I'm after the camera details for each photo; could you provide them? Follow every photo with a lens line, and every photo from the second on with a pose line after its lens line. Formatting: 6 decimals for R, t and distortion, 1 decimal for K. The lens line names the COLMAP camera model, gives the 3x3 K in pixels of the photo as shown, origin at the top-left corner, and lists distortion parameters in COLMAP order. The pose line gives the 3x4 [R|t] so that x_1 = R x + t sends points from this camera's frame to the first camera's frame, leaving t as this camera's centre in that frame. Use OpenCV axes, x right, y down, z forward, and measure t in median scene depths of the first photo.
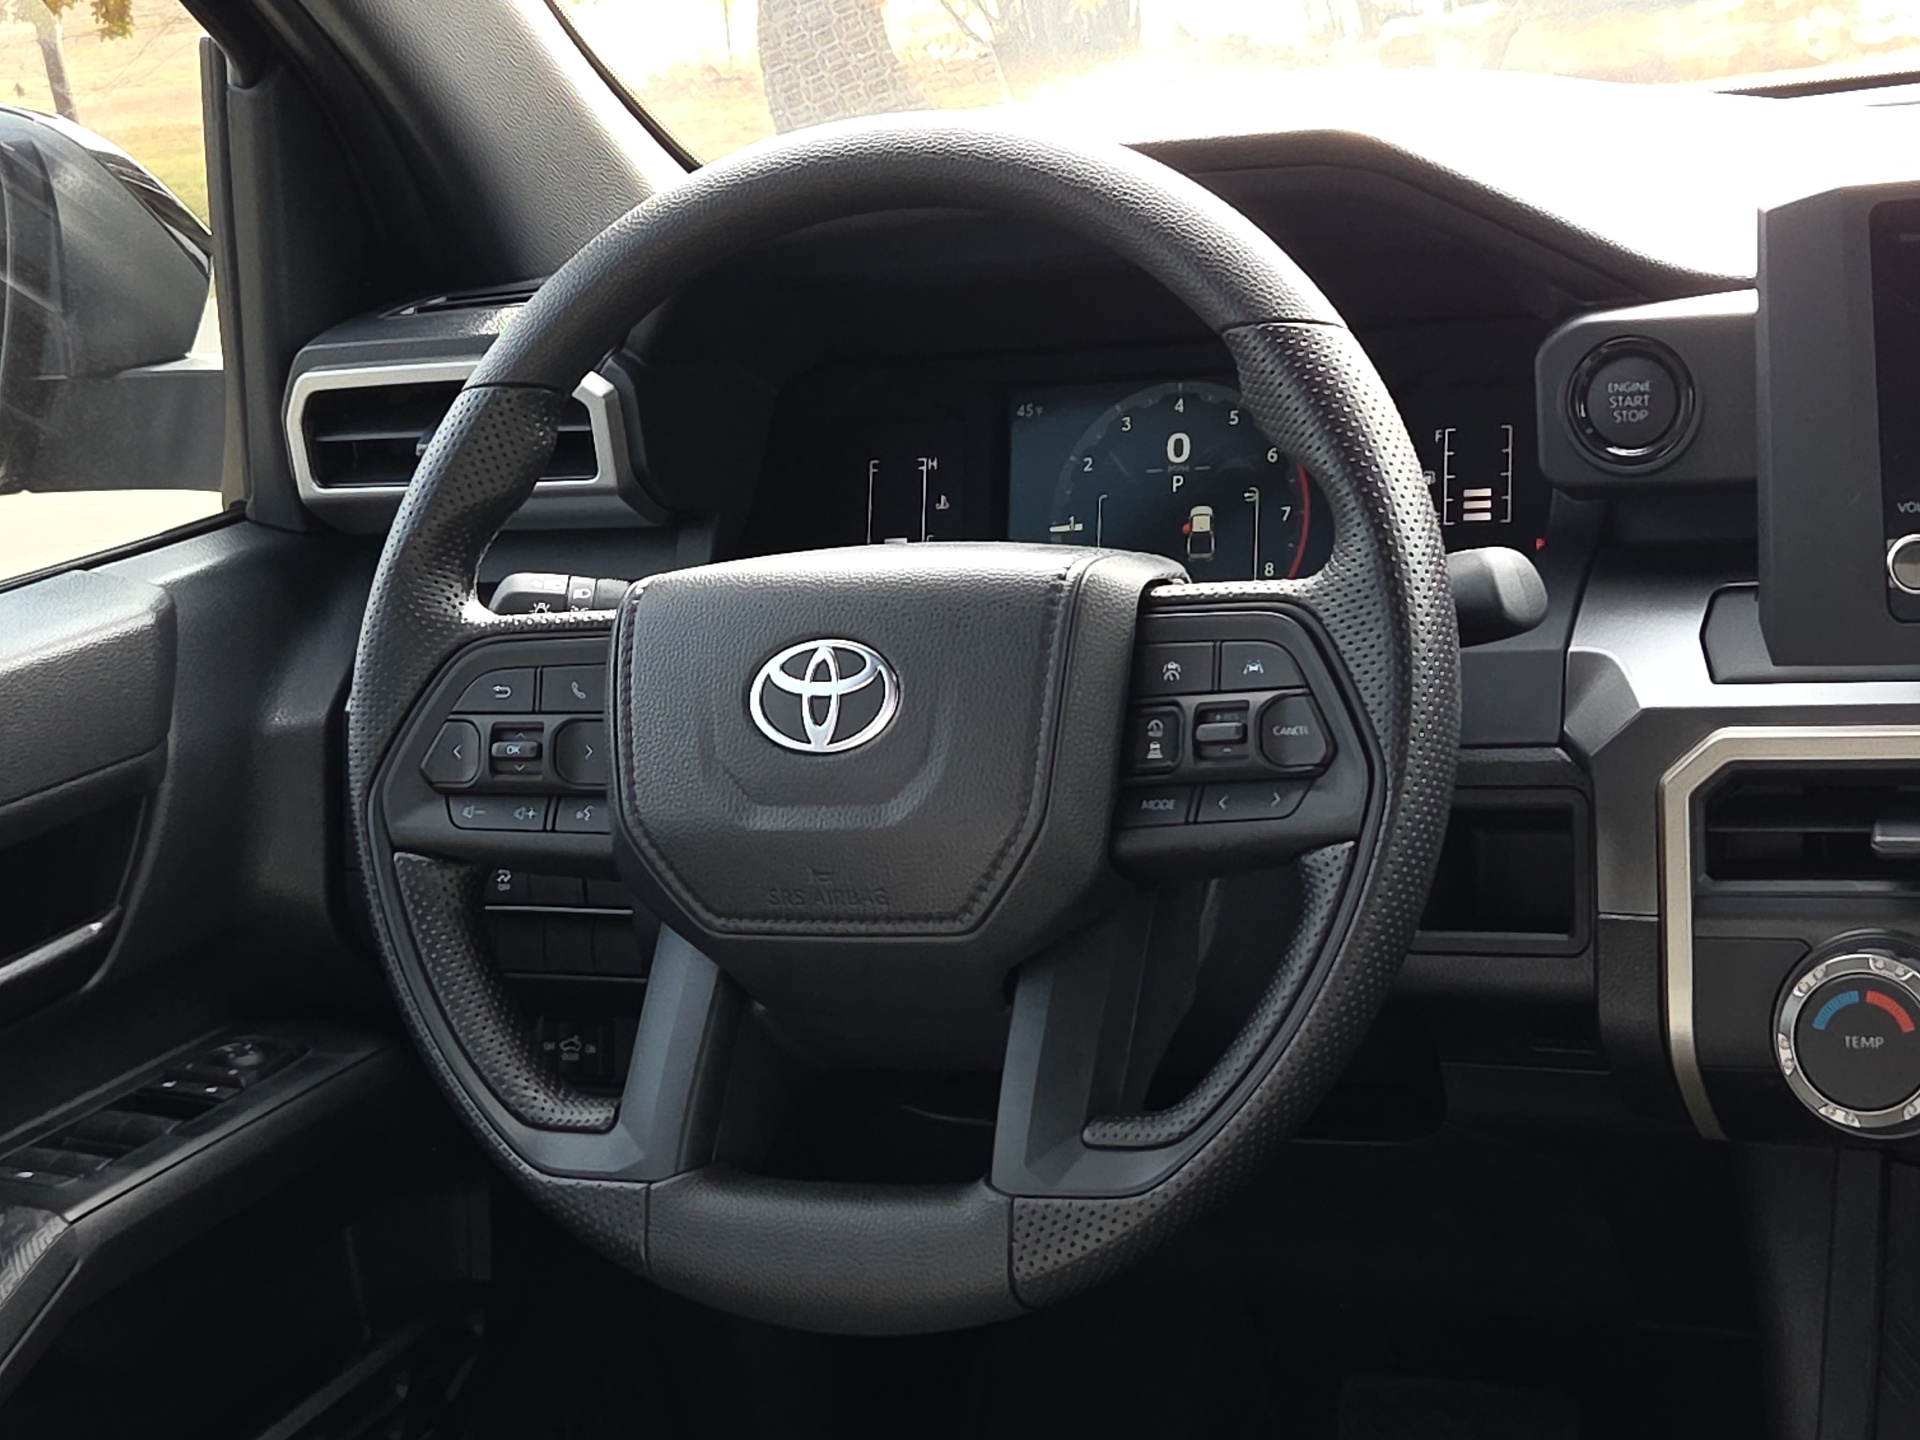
lens RADIAL K [[3461.3, 0, 963.2], [0, 3461.3, 709.0], [0, 0, 1]] dist [0.135356, 0.000000]
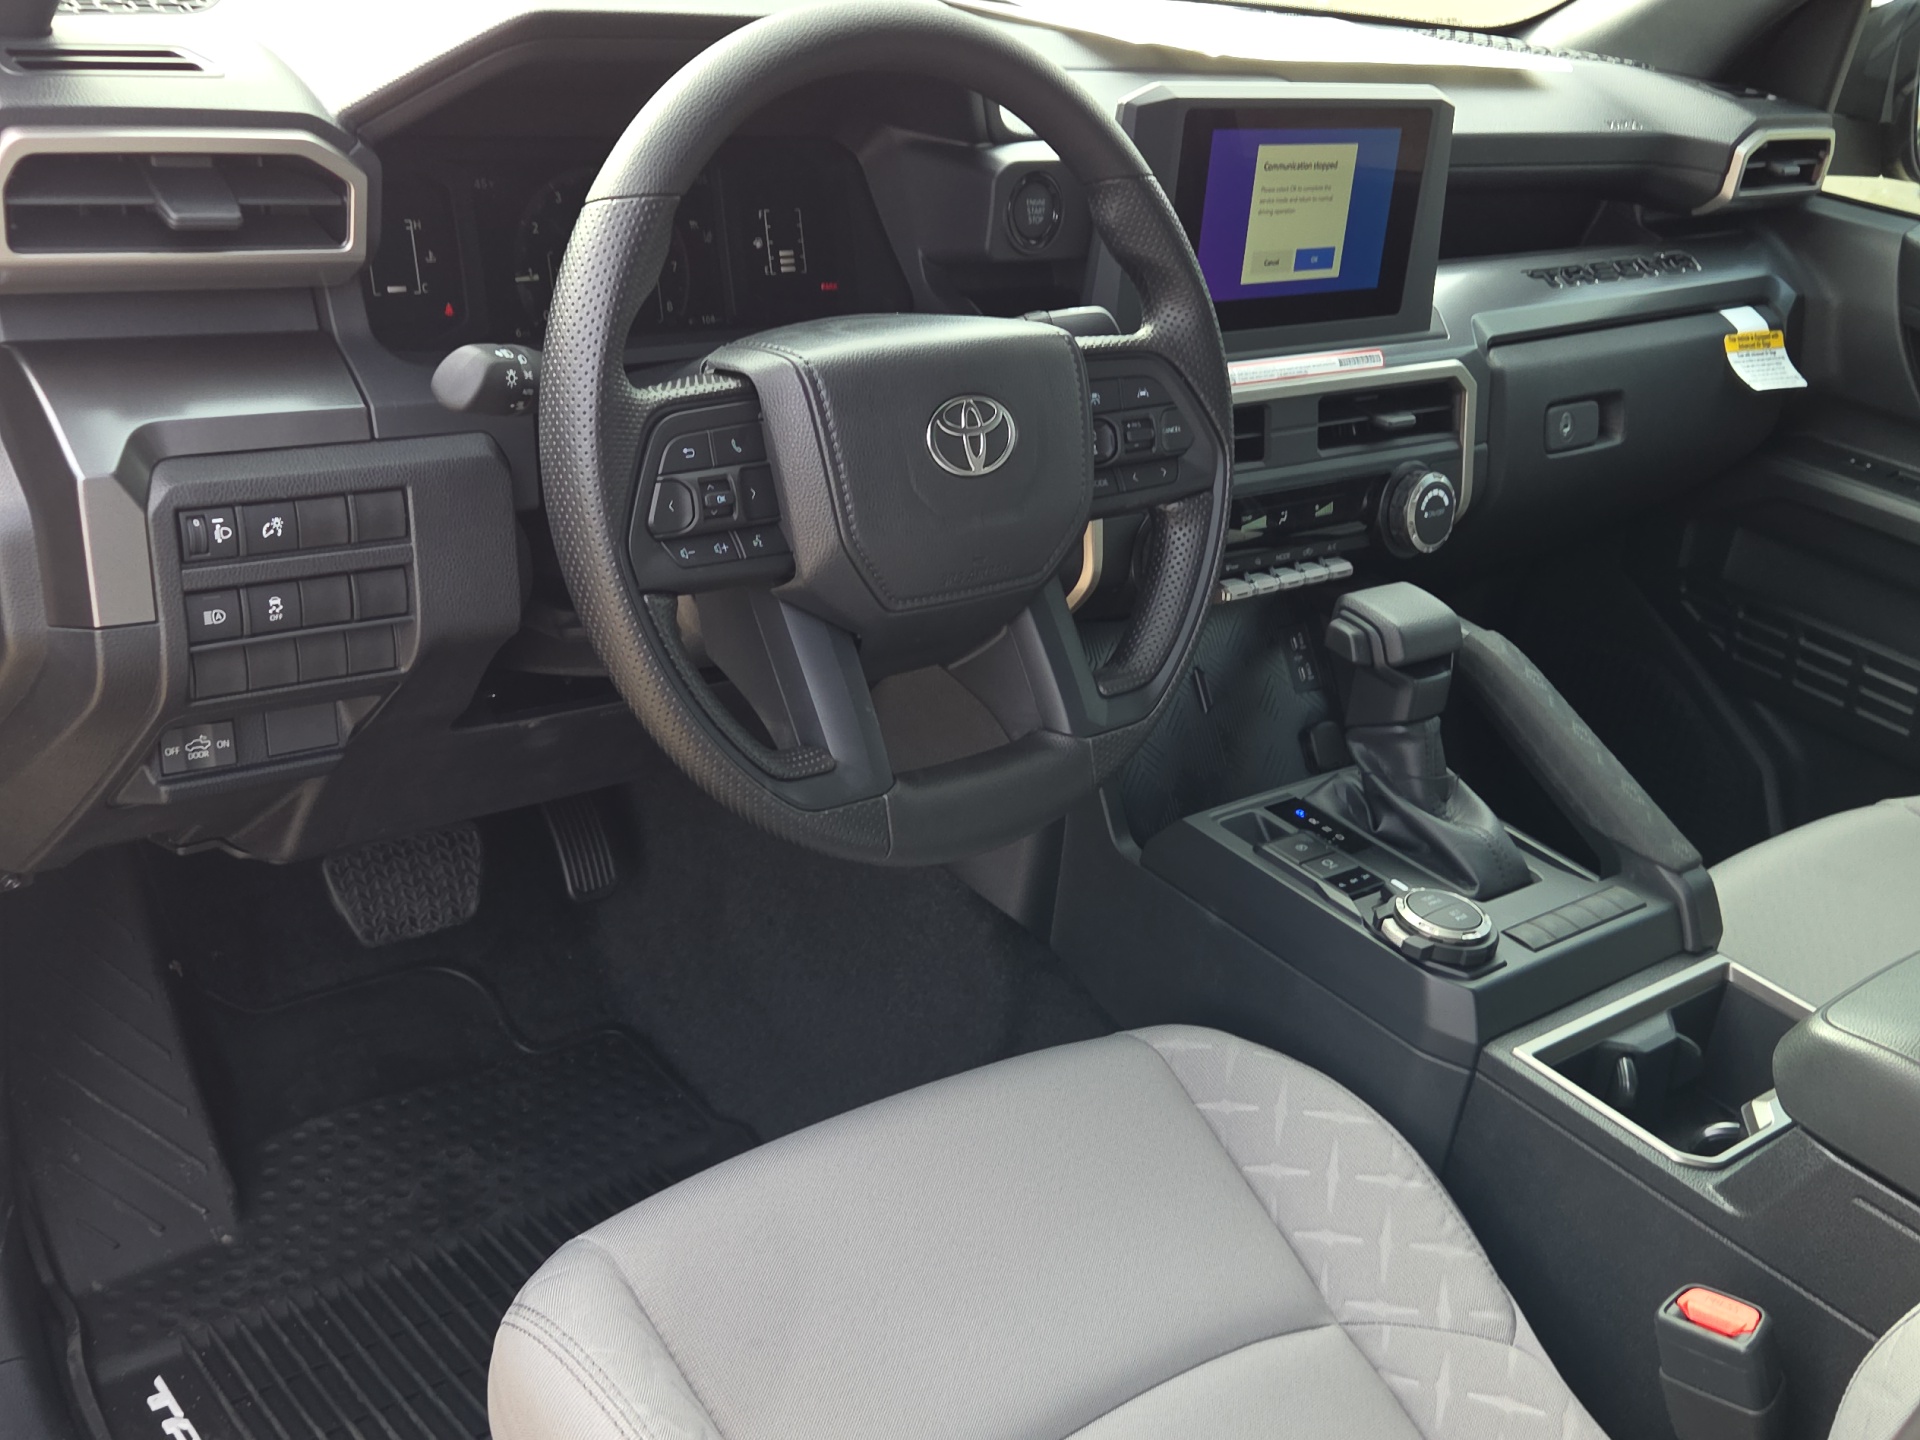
lens RADIAL K [[2031.8, 0, 966.4], [0, 2031.8, 713.7], [0, 0, 1]] dist [0.071319, 0.000000]
pose [[0.392505, -0.222109, 0.892529, -0.790031], [0.018319, 0.972099, 0.233854, -0.085541], [-0.919568, -0.075439, 0.385622, 0.643985]]
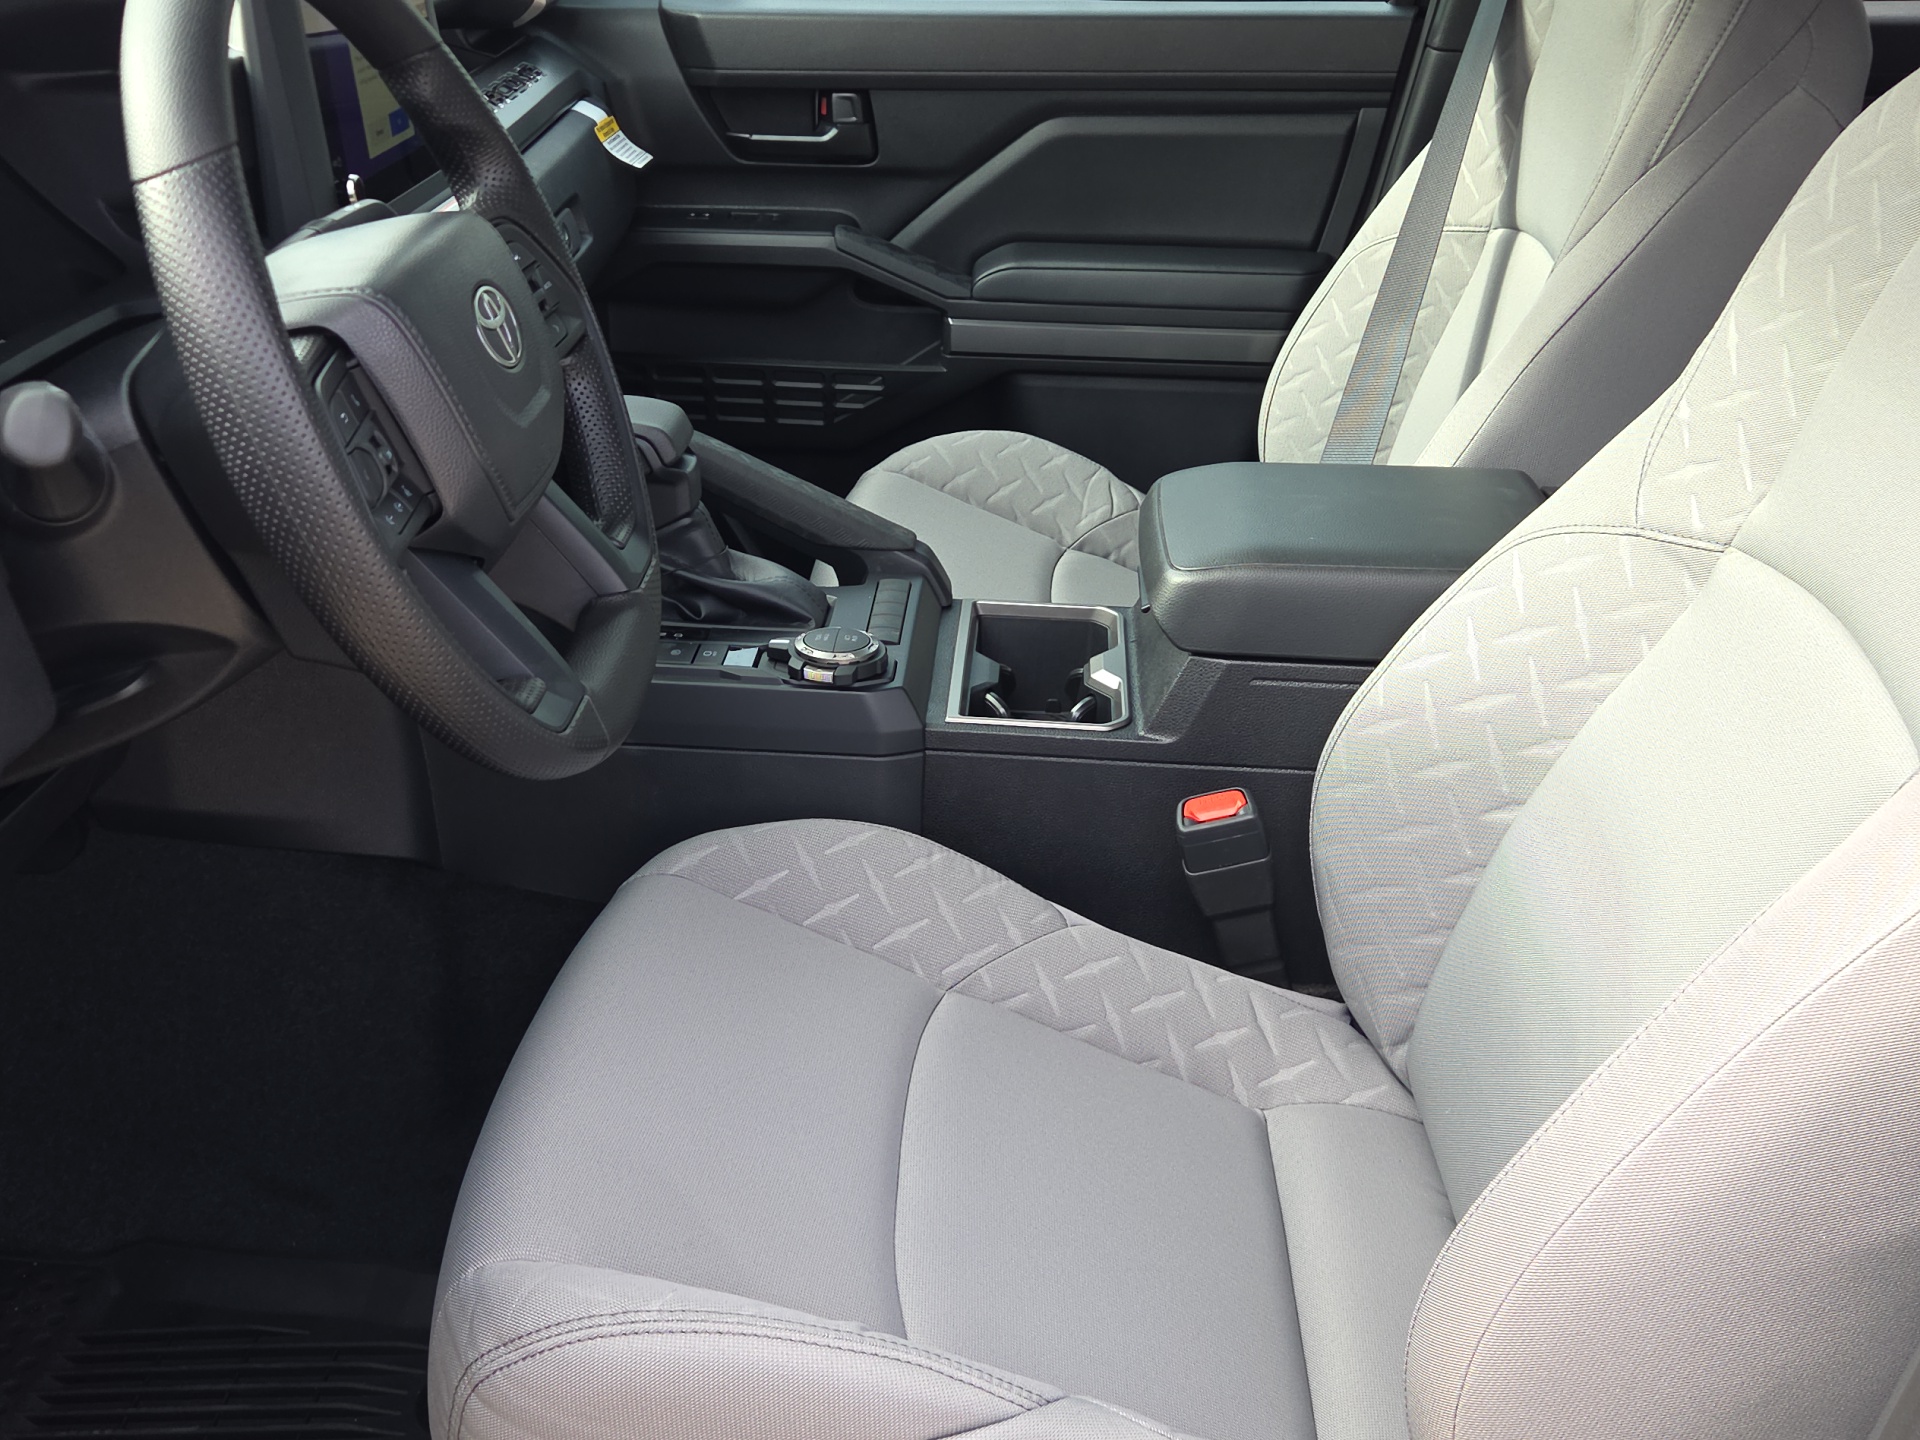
lens RADIAL K [[2031.8, 0, 954.1], [0, 2031.8, 722.4], [0, 0, 1]] dist [0.071319, 0.000000]
pose [[-0.382052, -0.282686, 0.879844, -0.857461], [0.229645, 0.893162, 0.386683, -0.134980], [-0.895153, 0.349785, -0.276317, 1.087919]]
